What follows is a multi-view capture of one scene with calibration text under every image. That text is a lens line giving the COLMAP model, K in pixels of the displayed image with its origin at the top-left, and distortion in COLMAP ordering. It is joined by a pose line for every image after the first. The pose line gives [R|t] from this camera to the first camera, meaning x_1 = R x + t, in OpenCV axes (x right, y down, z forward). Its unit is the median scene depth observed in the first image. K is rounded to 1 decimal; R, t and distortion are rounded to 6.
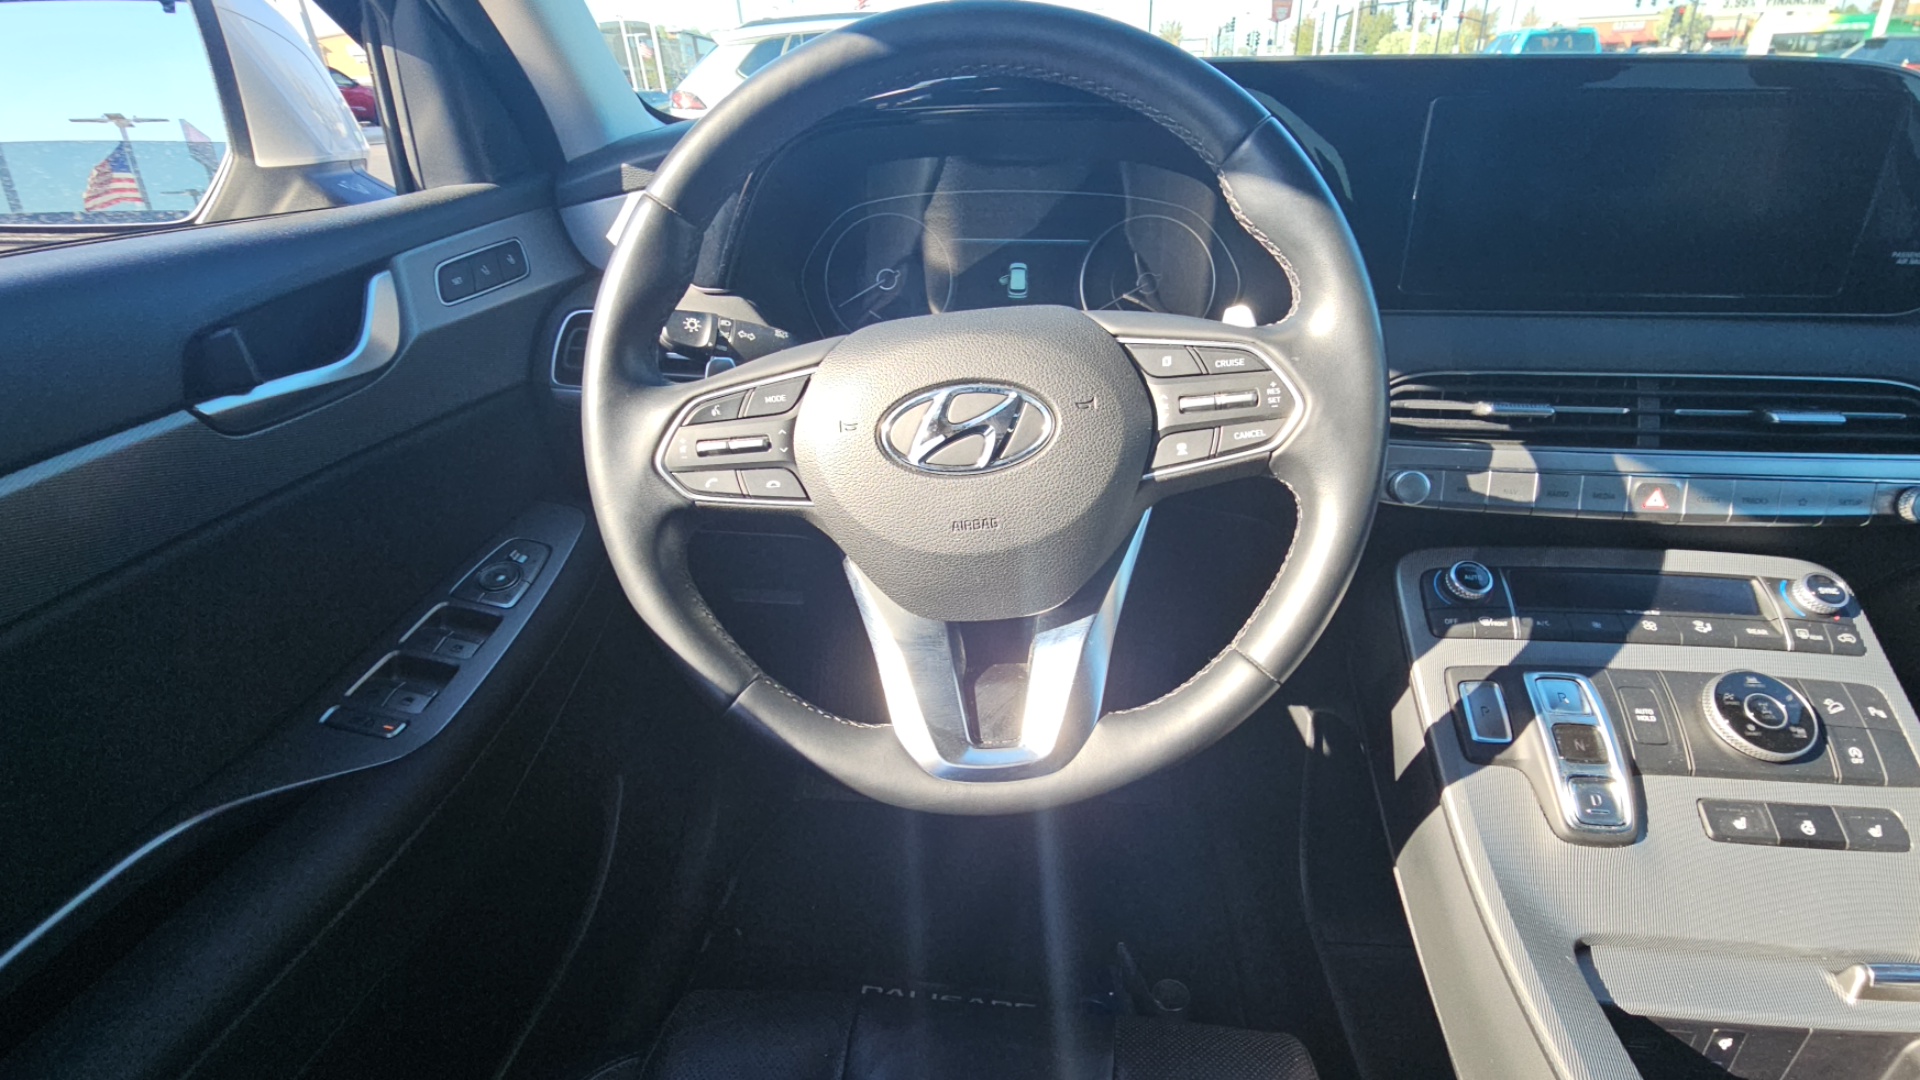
lens RADIAL K [[857.6, 0, 979.6], [0, 857.6, 545.6], [0, 0, 1]] dist [0.005836, -0.004499]
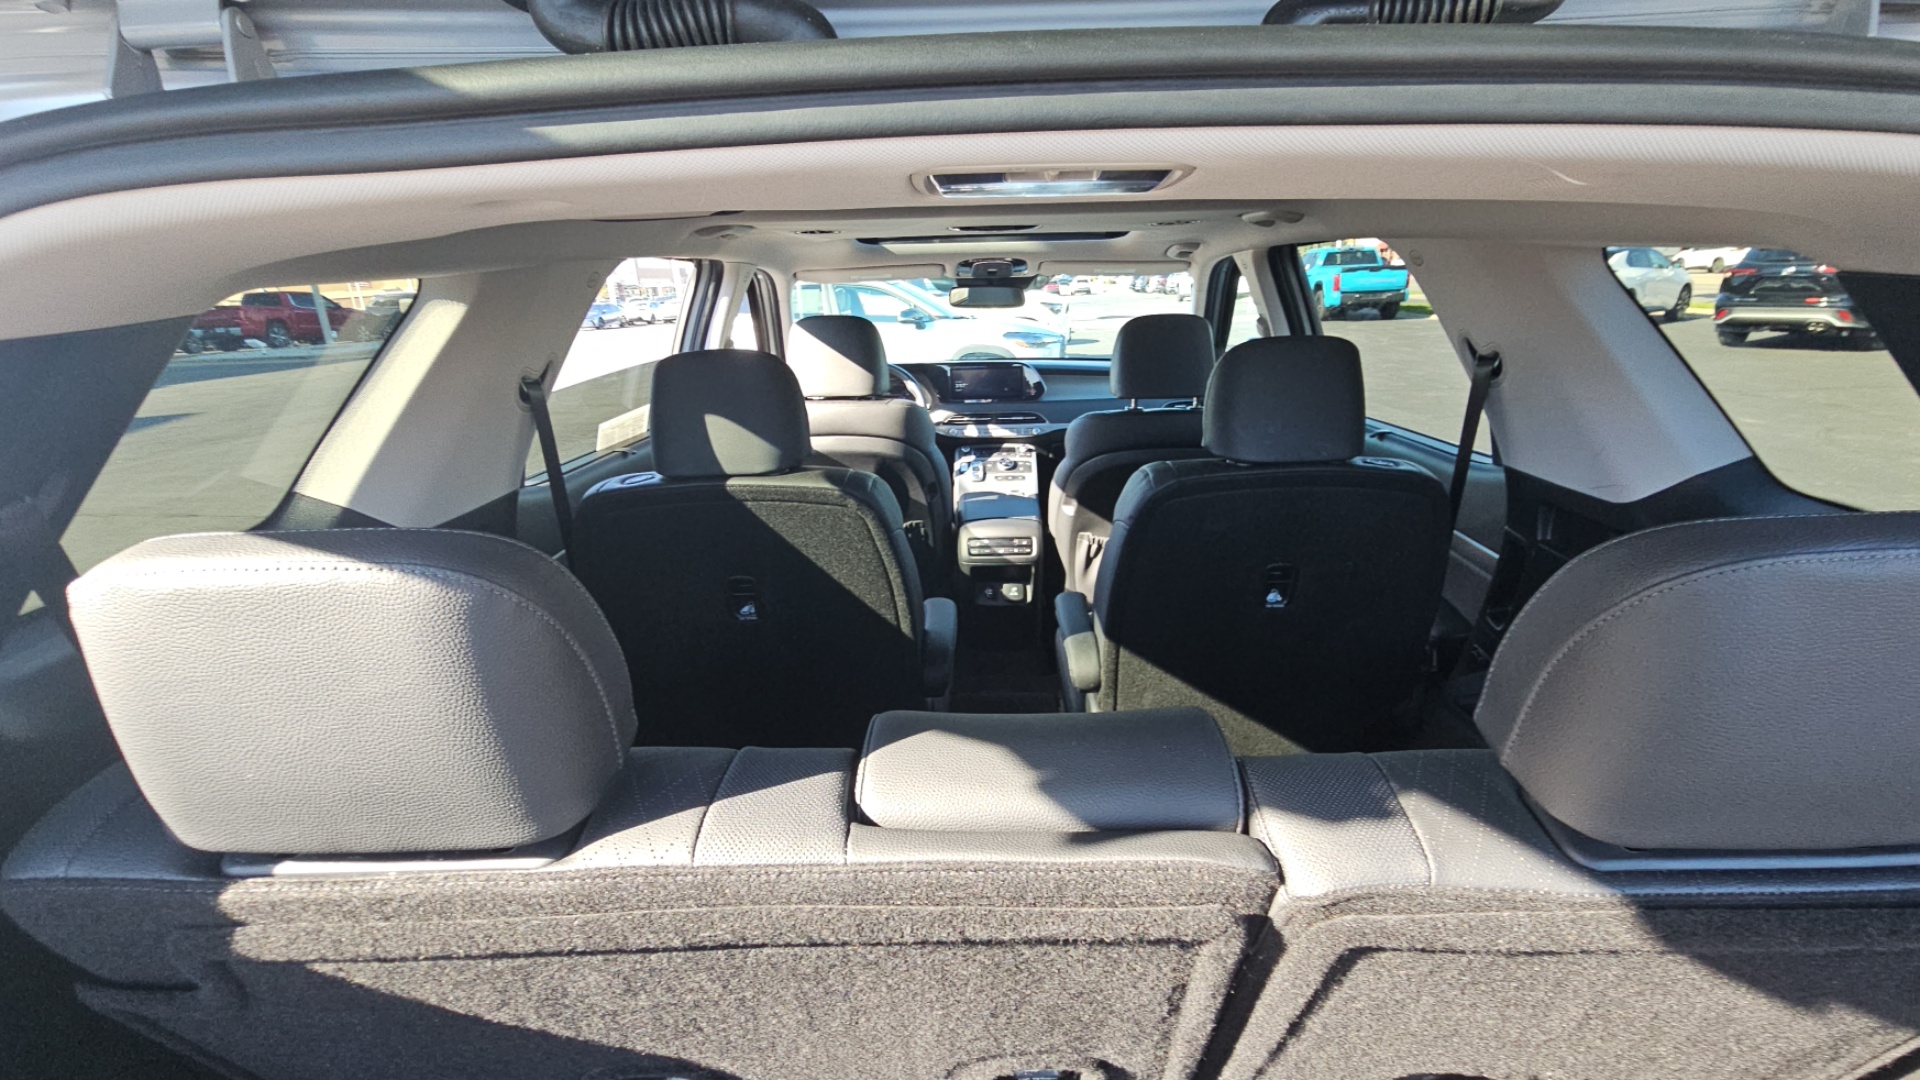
lens RADIAL K [[851.1, 0, 960.0], [0, 851.1, 540.0], [0, 0, 1]] dist [0.001632, -0.012373]
pose [[0.997519, -0.041857, 0.056599, 0.222925], [0.052527, 0.977853, -0.202595, 1.912934], [-0.046865, 0.205065, 0.977626, -4.706716]]
